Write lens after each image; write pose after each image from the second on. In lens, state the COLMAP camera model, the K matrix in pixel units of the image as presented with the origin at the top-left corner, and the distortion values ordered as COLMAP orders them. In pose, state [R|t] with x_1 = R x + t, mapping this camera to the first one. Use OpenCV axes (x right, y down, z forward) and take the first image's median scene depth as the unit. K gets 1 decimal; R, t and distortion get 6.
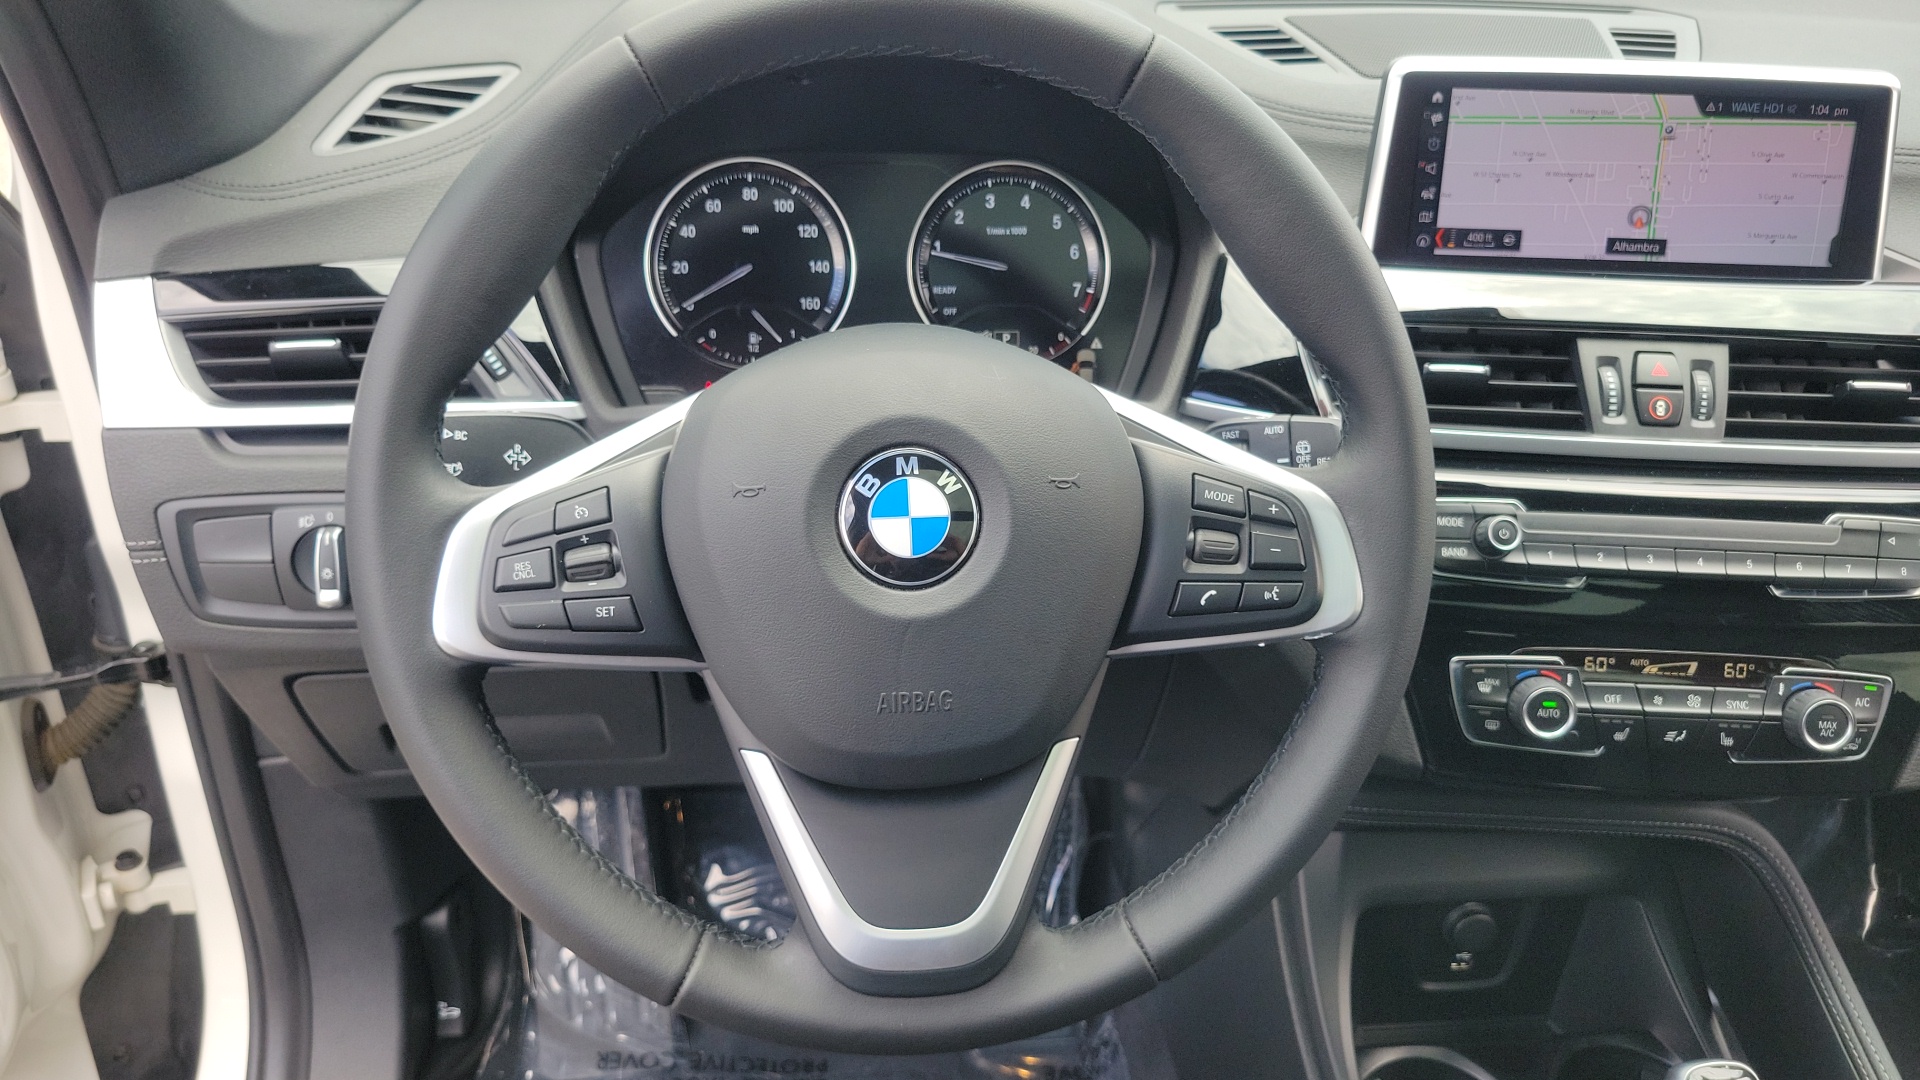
lens RADIAL K [[1468.4, 0, 960.0], [0, 1468.4, 540.0], [0, 0, 1]] dist [0.022781, -0.003248]
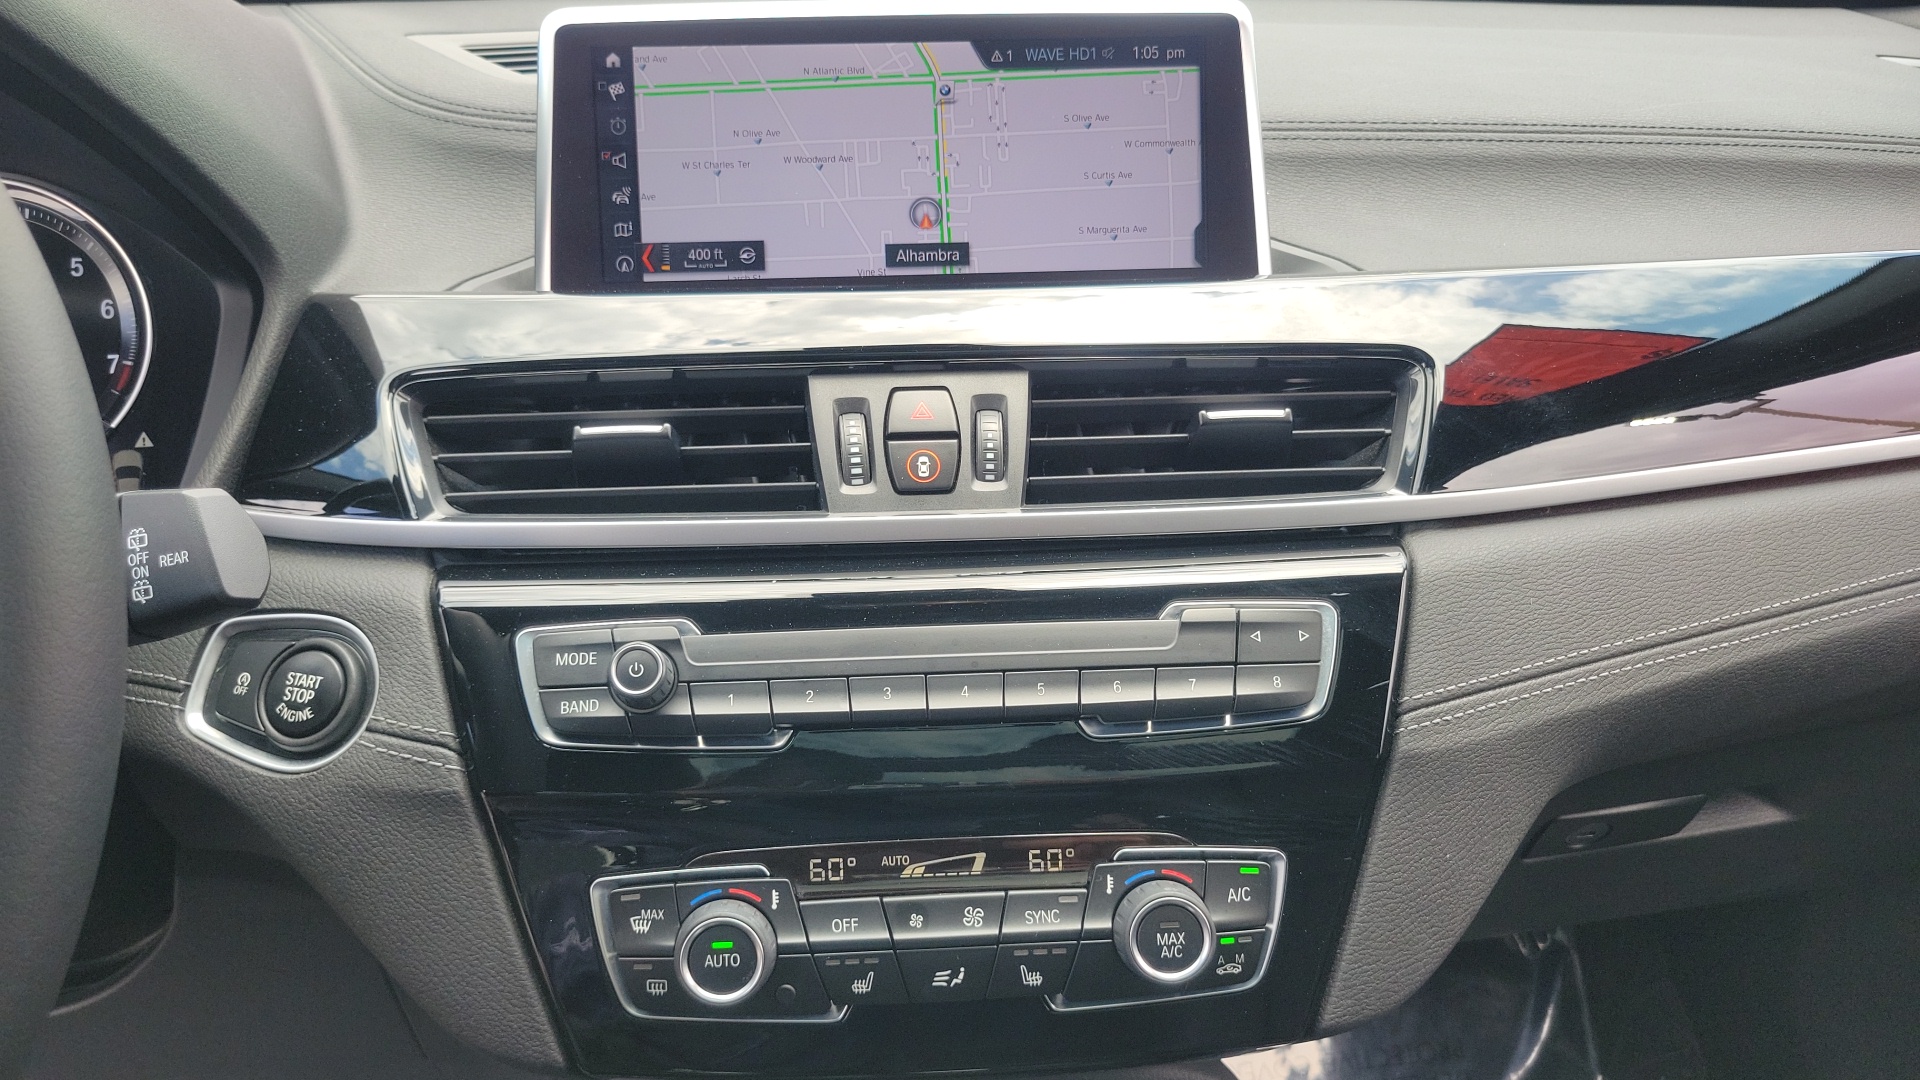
lens RADIAL K [[1462.8, 0, 940.9], [0, 1462.8, 538.8], [0, 0, 1]] dist [0.030554, -0.000875]
pose [[0.995223, -0.071050, 0.066962, 0.450313], [0.080248, 0.985942, -0.146555, 0.041235], [-0.055608, 0.151229, 0.986933, 0.365949]]
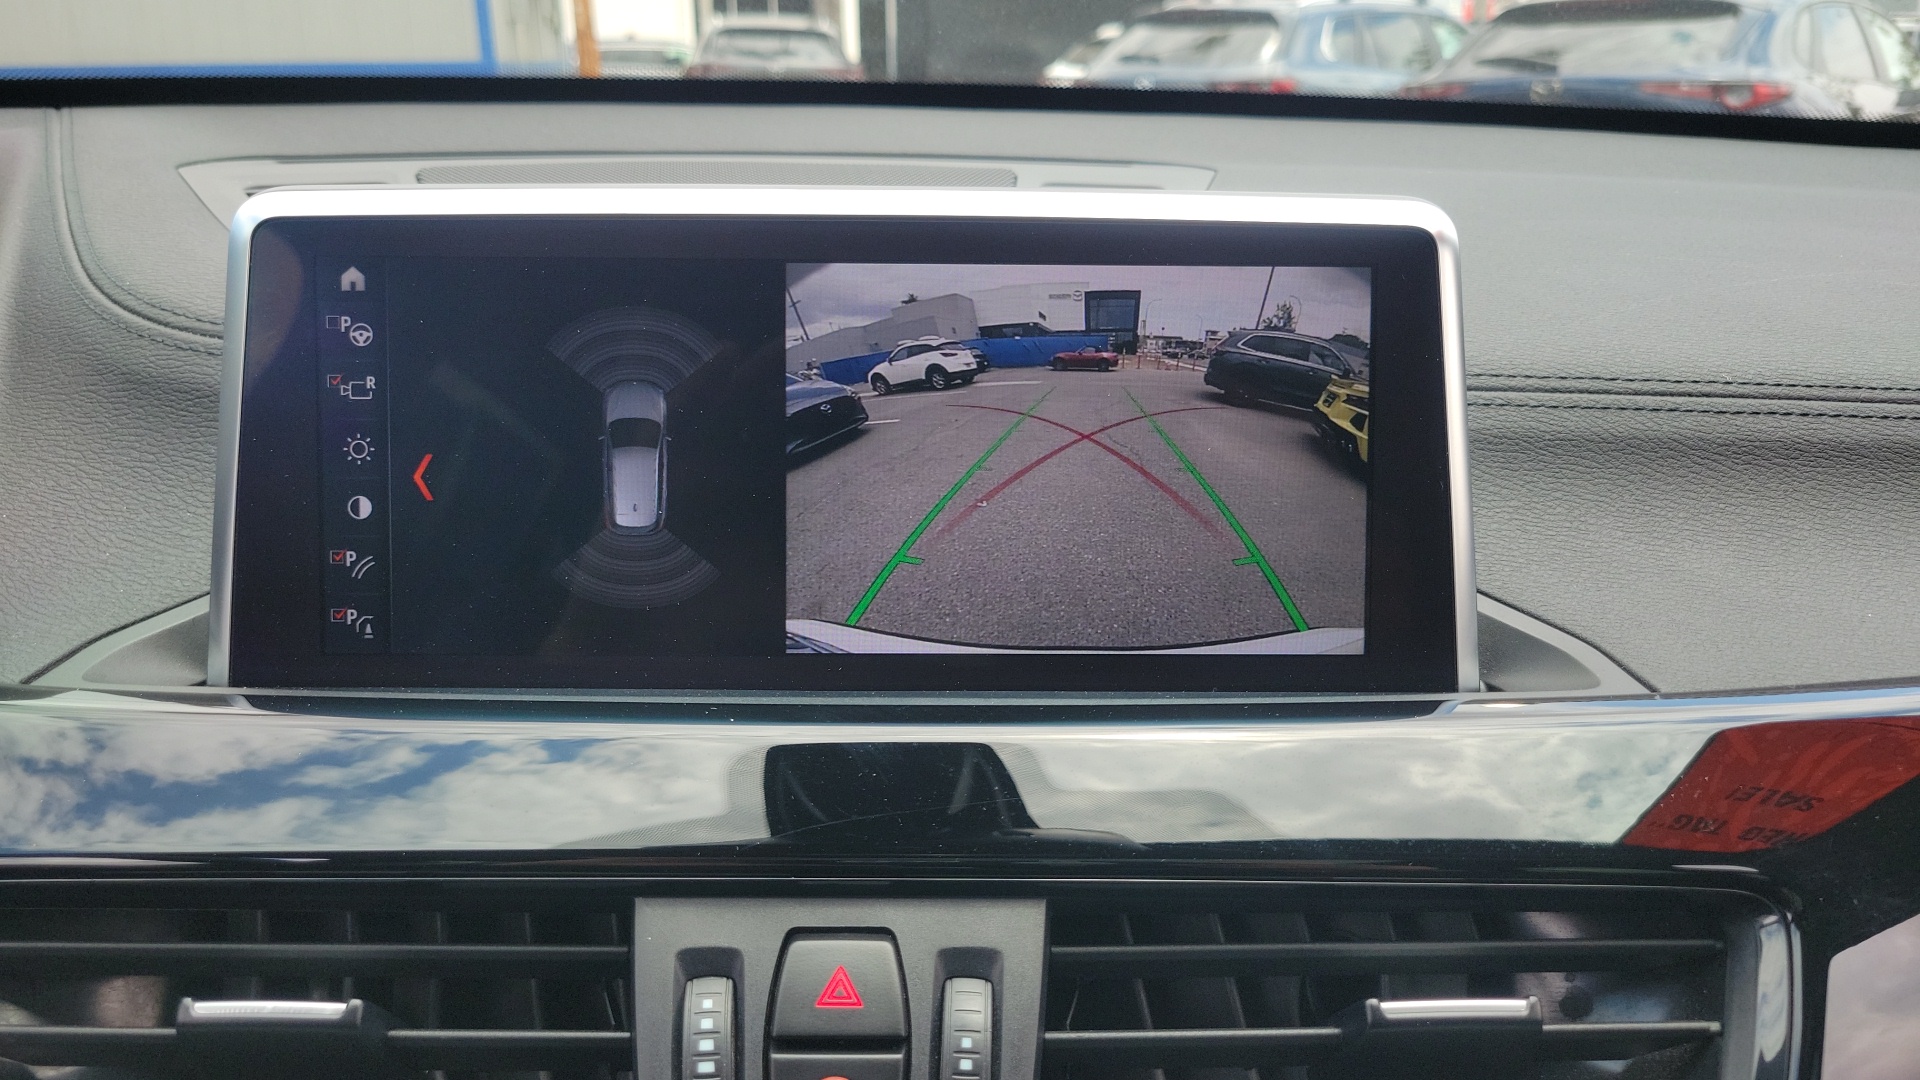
lens RADIAL K [[1492.8, 0, 934.4], [0, 1492.8, 537.4], [0, 0, 1]] dist [0.006575, 0.001624]
pose [[0.998794, -0.032632, 0.036691, 0.505471], [0.038650, 0.983354, -0.177541, -0.163185], [-0.030287, 0.178745, 0.983429, 0.652194]]
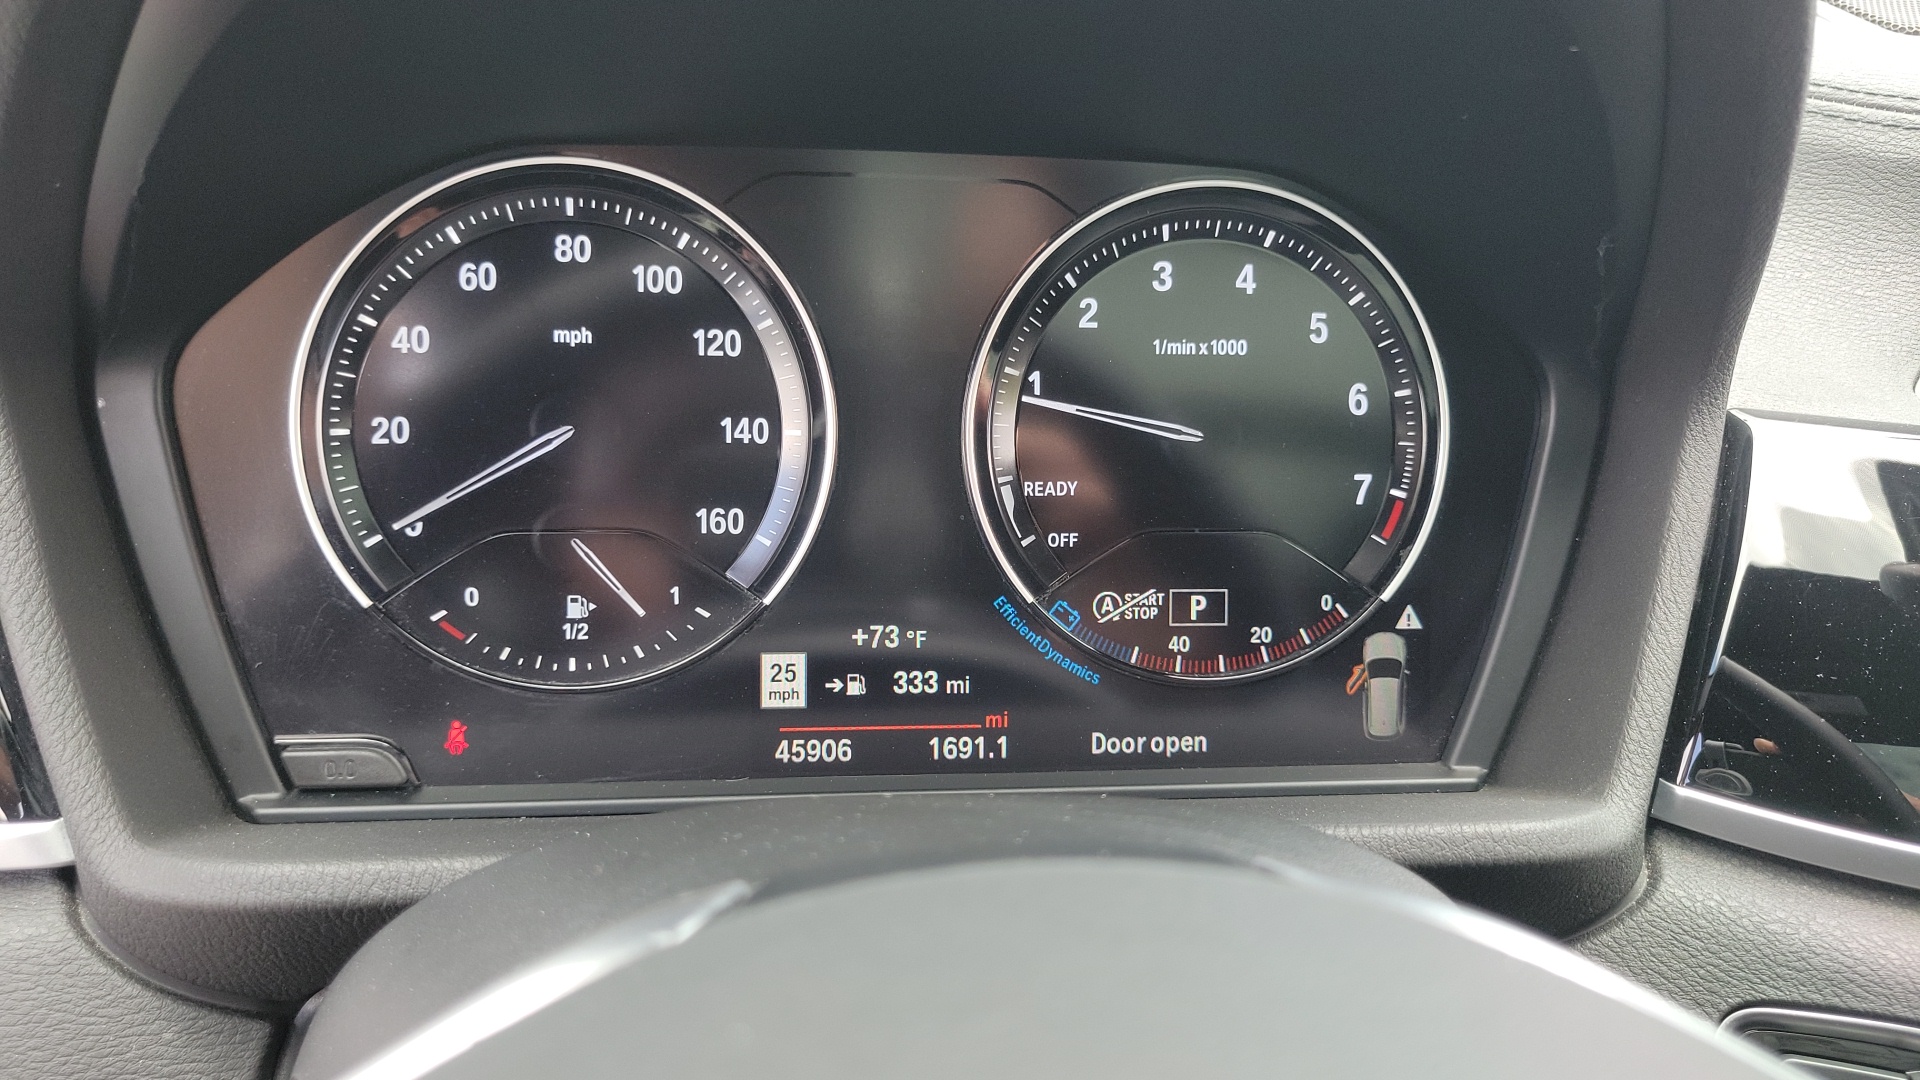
lens RADIAL K [[1468.4, 0, 960.0], [0, 1468.4, 540.0], [0, 0, 1]] dist [0.022781, -0.003248]
pose [[0.999709, 0.014348, 0.019411, -0.048067], [-0.013689, 0.999340, -0.033654, -0.156159], [-0.019881, 0.033378, 0.999245, 0.651511]]
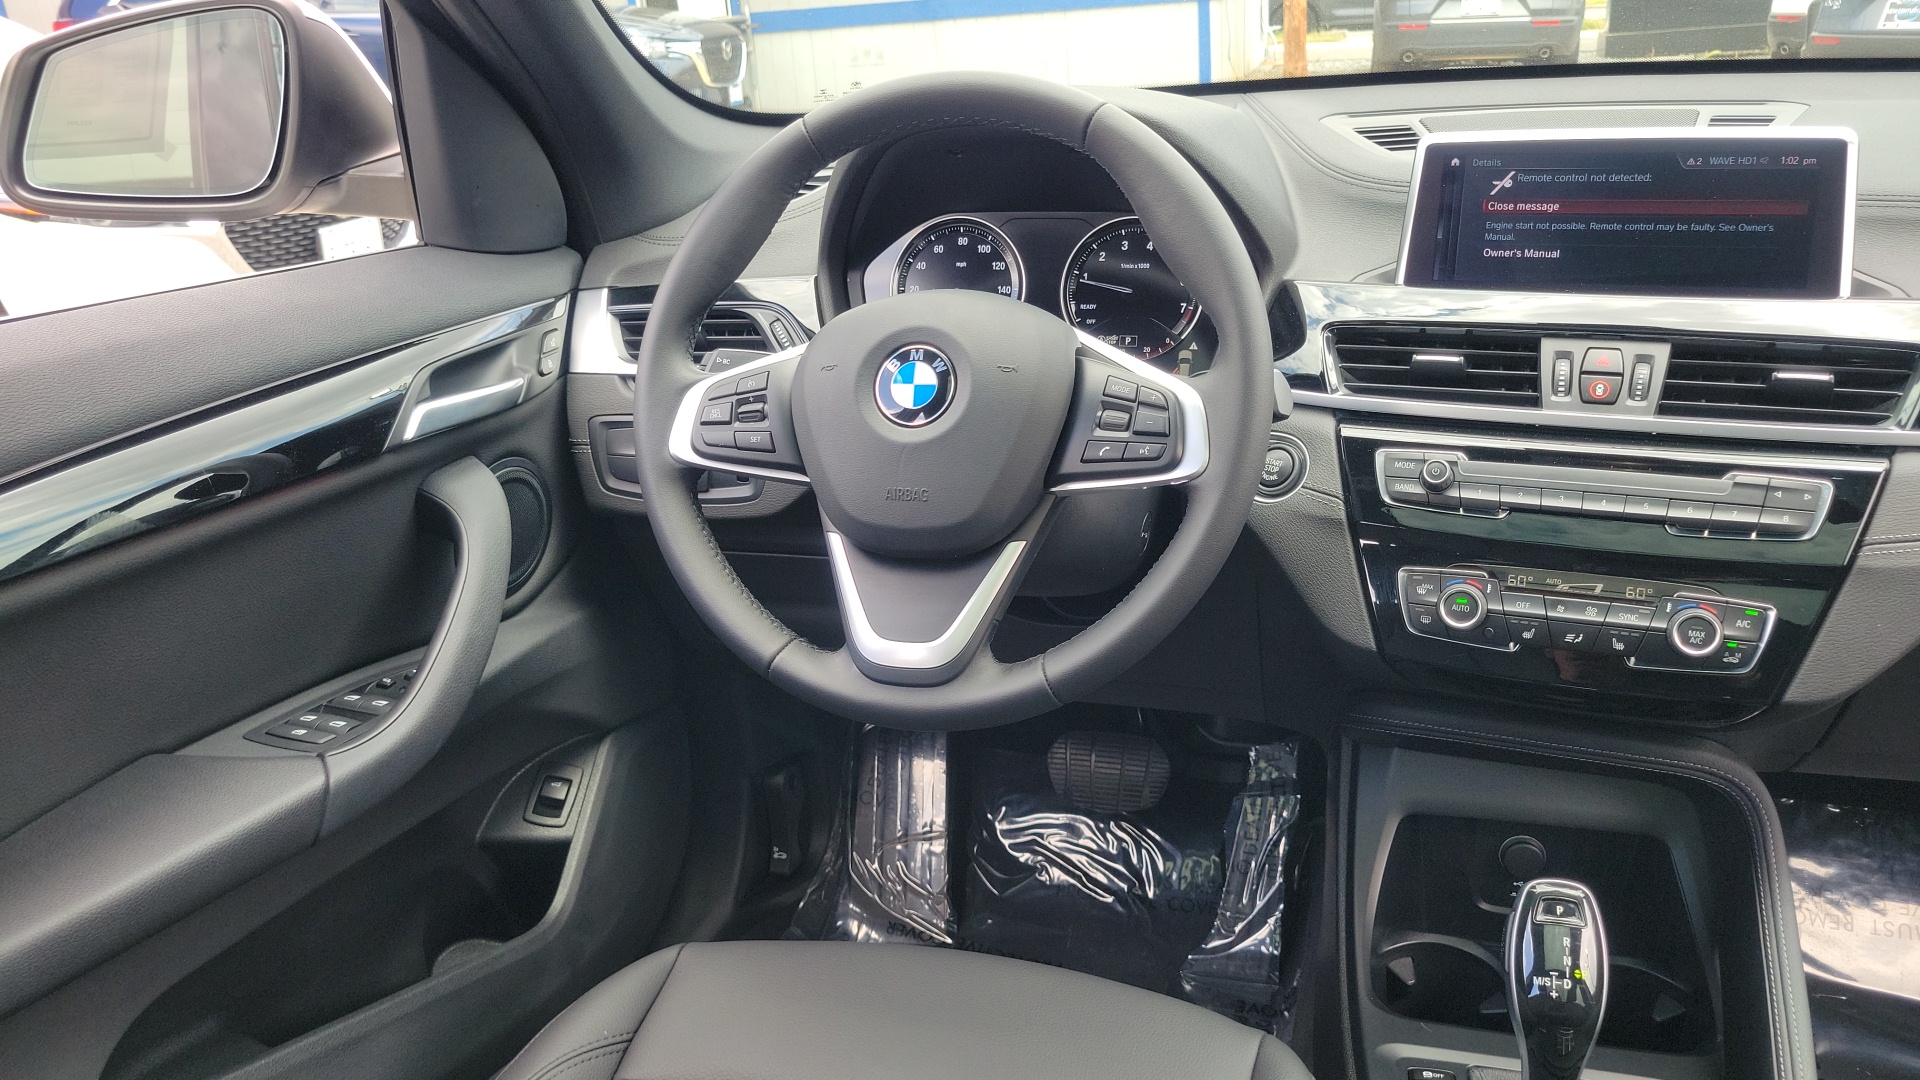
lens RADIAL K [[1455.3, 0, 970.5], [0, 1455.3, 544.3], [0, 0, 1]] dist [0.033759, -0.002684]
pose [[0.929973, 0.061151, -0.362505, 0.450613], [-0.101343, 0.990505, -0.092898, 0.220411], [0.353382, 0.123130, 0.927340, -0.350575]]
